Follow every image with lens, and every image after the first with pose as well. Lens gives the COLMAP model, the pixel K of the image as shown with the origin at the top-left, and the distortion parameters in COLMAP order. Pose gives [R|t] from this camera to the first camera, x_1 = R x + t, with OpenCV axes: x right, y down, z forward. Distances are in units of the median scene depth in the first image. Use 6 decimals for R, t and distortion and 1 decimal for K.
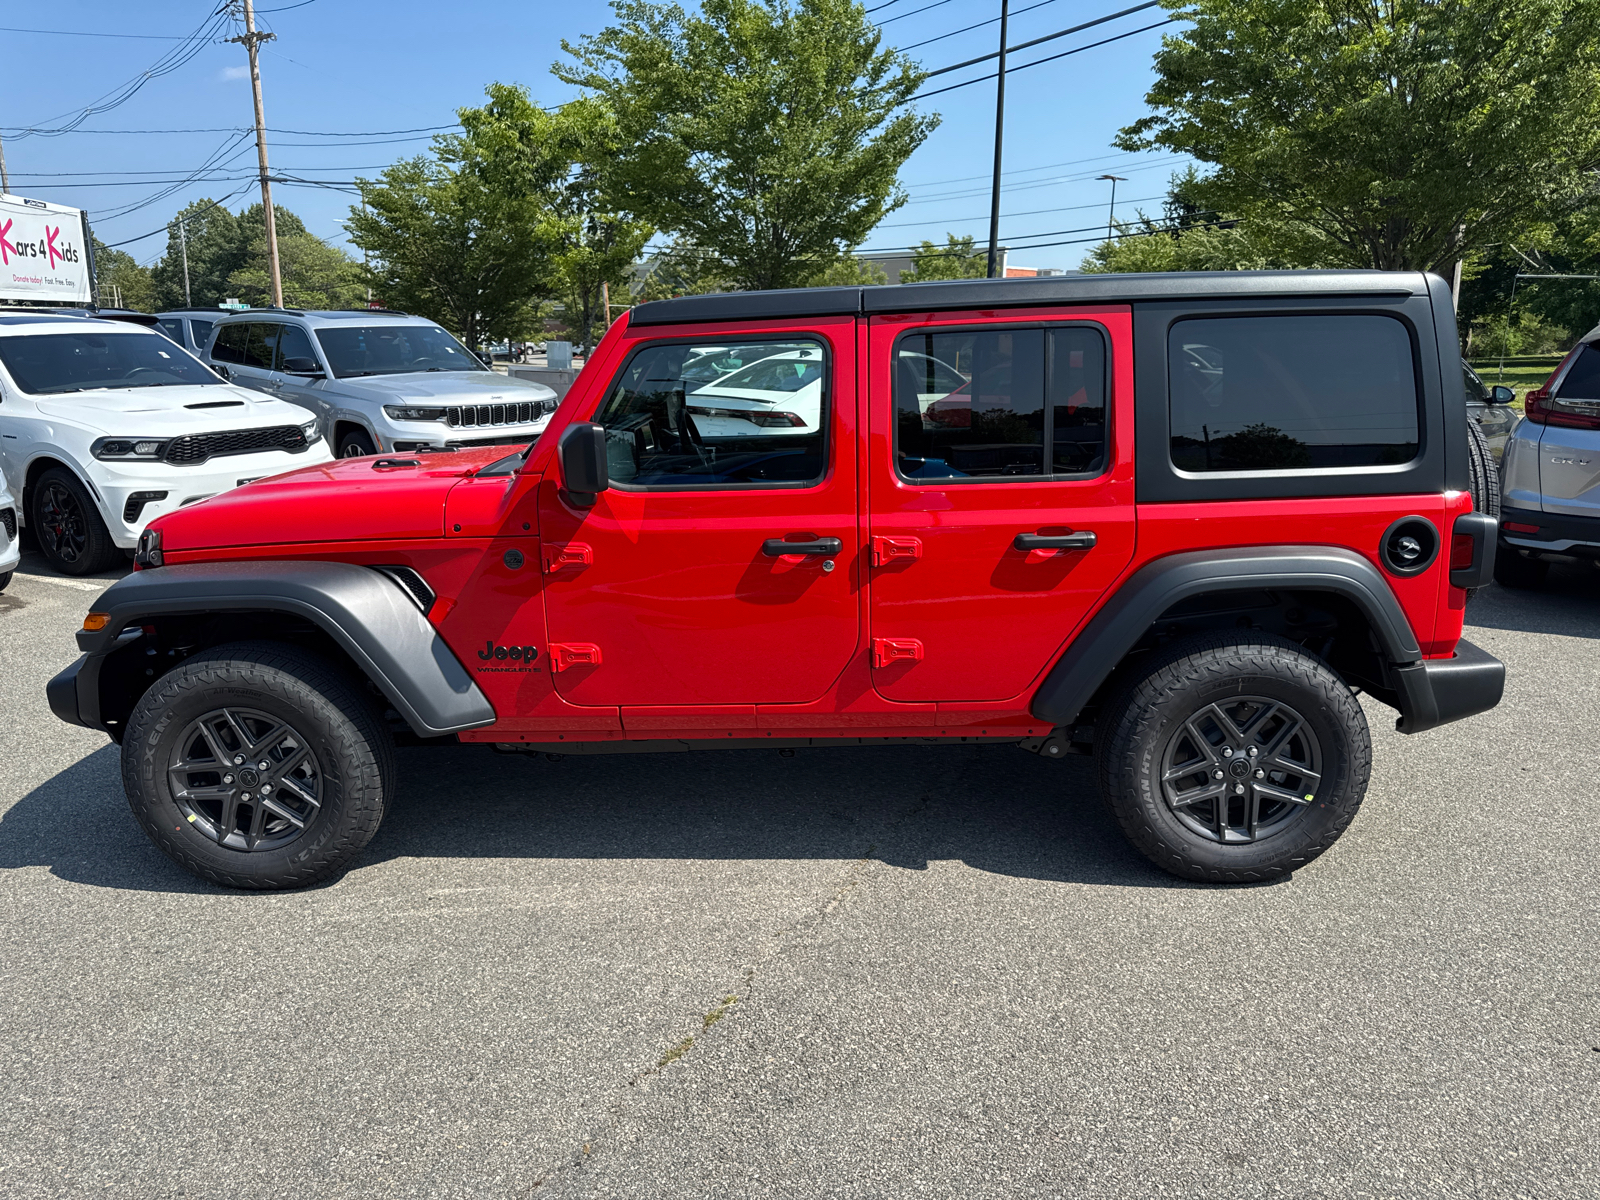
lens RADIAL K [[1154.6, 0, 800.0], [0, 1154.6, 600.0], [0, 0, 1]] dist [-0.001116, -0.000637]
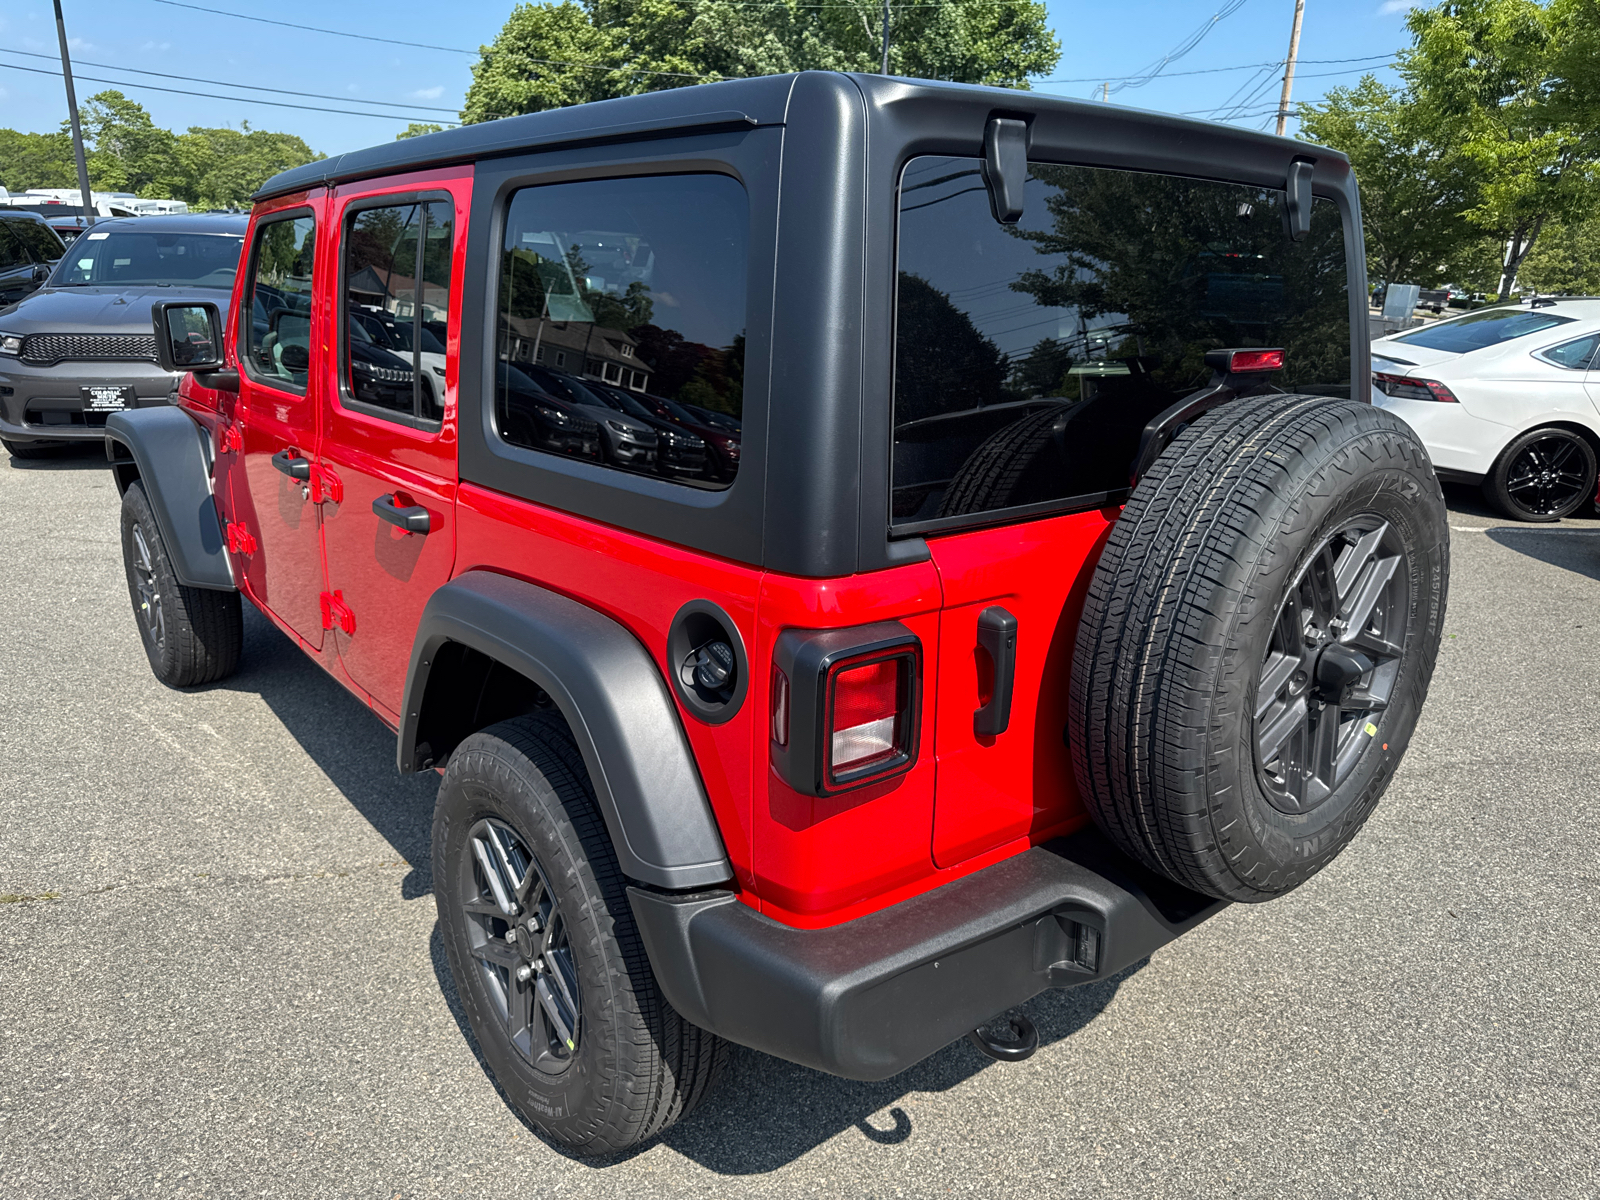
lens RADIAL K [[1154.6, 0, 800.0], [0, 1154.6, 600.0], [0, 0, 1]] dist [-0.001116, -0.000637]
pose [[0.633898, 0.242547, -0.734400, 0.156023], [-0.210372, 0.967824, 0.138056, -0.026406], [0.744256, 0.066984, 0.664527, 0.123476]]
